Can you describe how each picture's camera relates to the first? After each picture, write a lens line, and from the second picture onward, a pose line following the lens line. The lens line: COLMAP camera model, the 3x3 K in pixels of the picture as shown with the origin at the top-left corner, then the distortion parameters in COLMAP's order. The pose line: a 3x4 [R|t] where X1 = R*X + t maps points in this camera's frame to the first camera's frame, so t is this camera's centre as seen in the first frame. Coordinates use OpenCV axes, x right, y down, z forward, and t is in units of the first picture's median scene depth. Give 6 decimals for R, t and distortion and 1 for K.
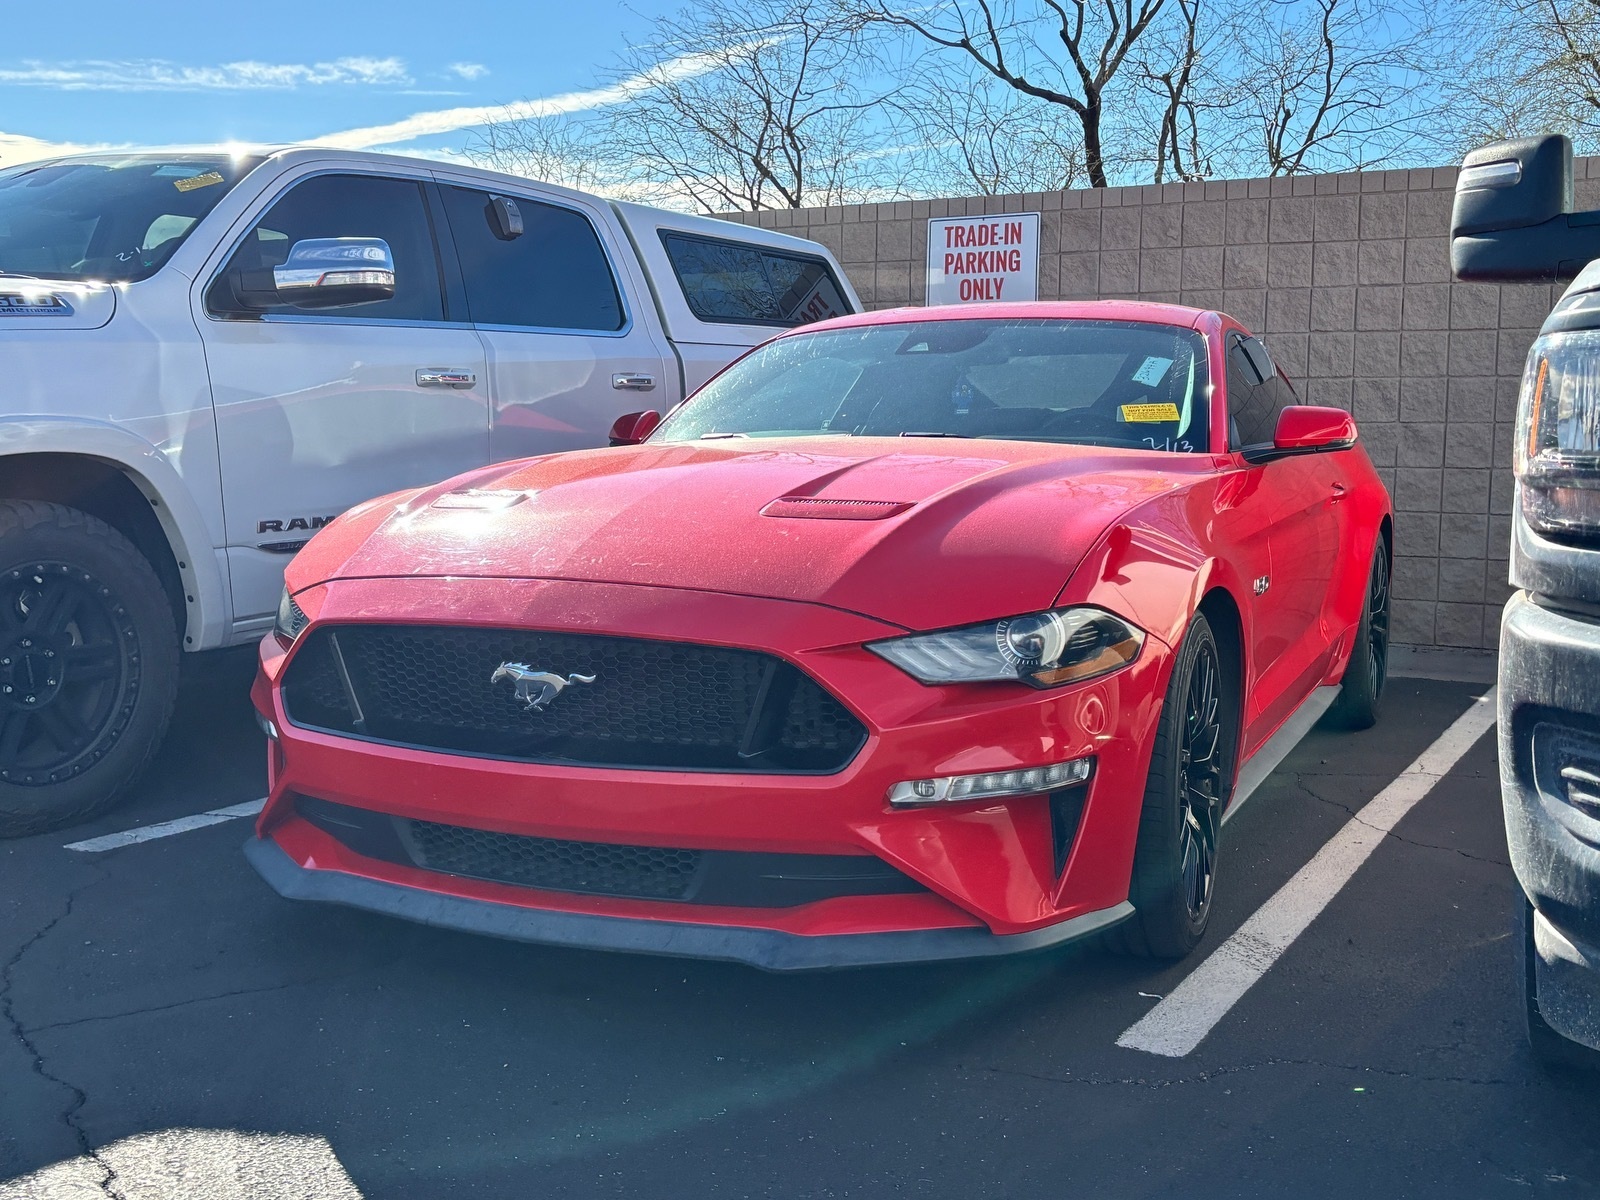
lens RADIAL K [[1676.7, 0, 796.5], [0, 1676.7, 603.6], [0, 0, 1]] dist [-0.062792, 0.000000]
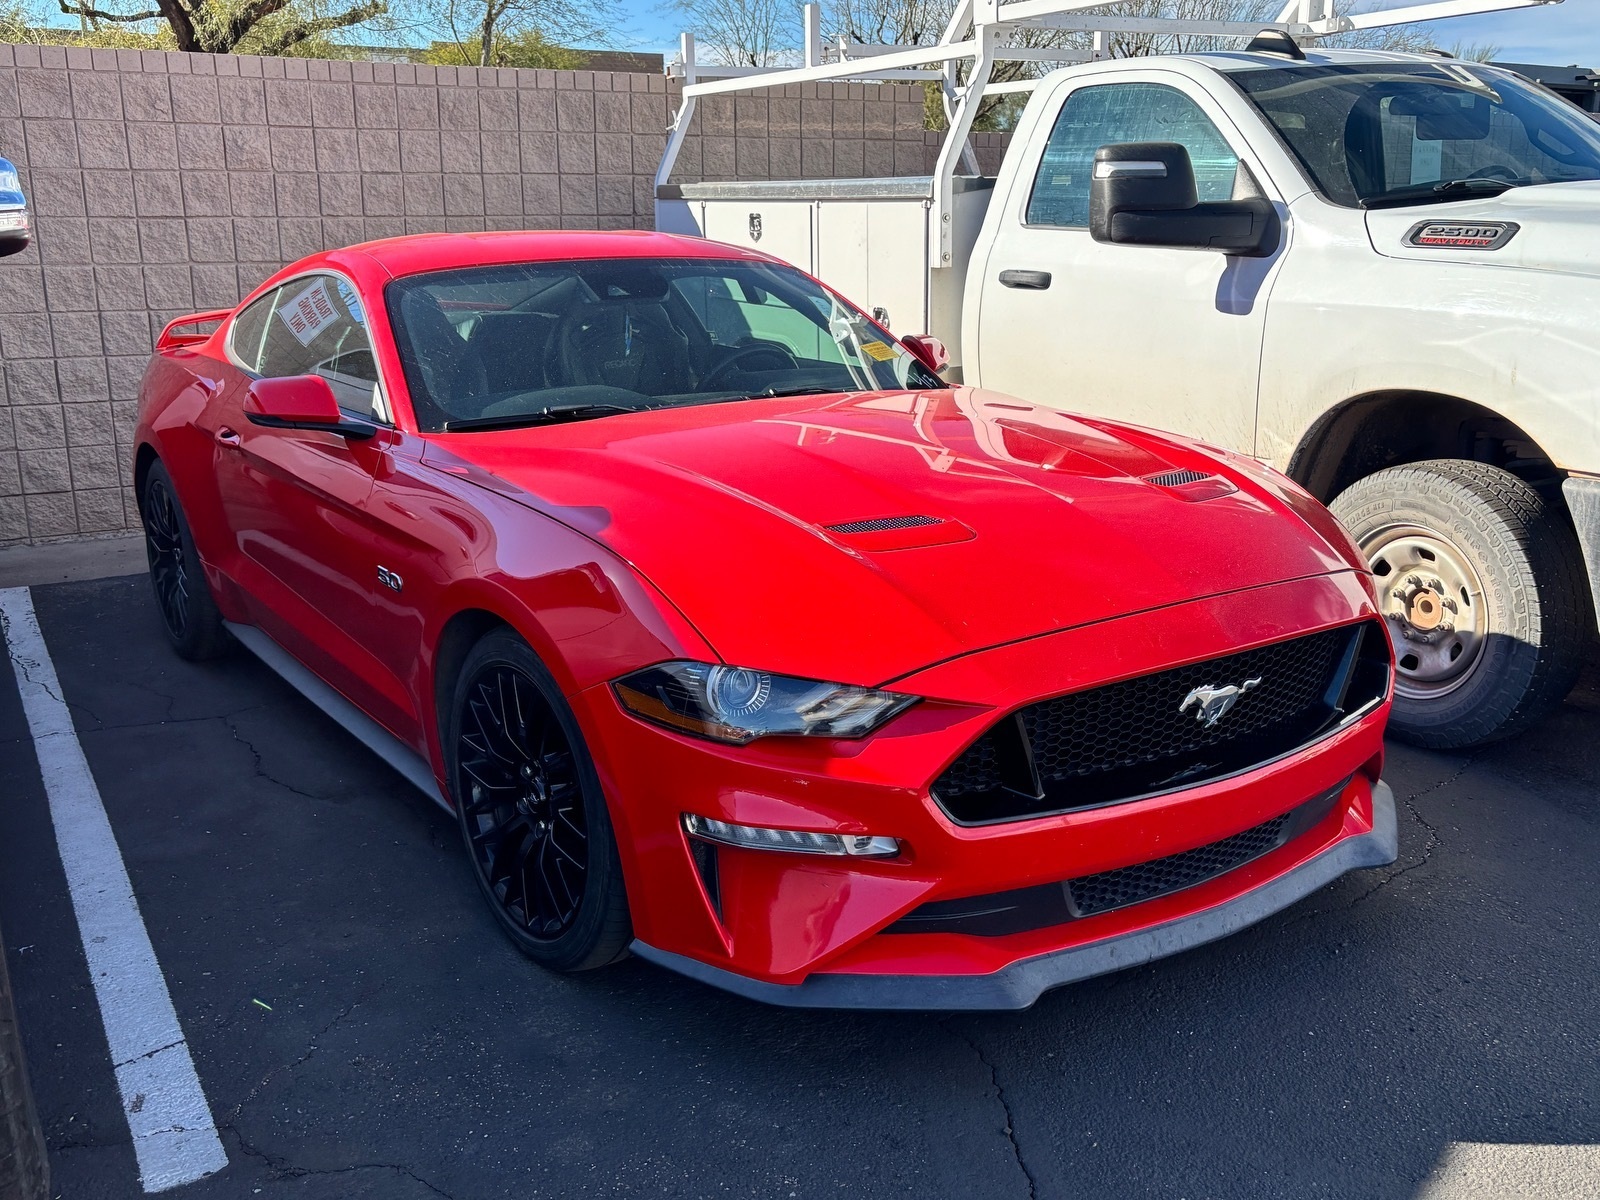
lens RADIAL K [[1457.4, 0, 797.9], [0, 1457.4, 596.5], [0, 0, 1]] dist [0.025502, 0.000000]
pose [[0.497941, -0.221567, 0.838429, -0.373371], [0.104026, 0.975090, 0.195901, -0.079850], [-0.860949, -0.010328, 0.508586, 0.271895]]
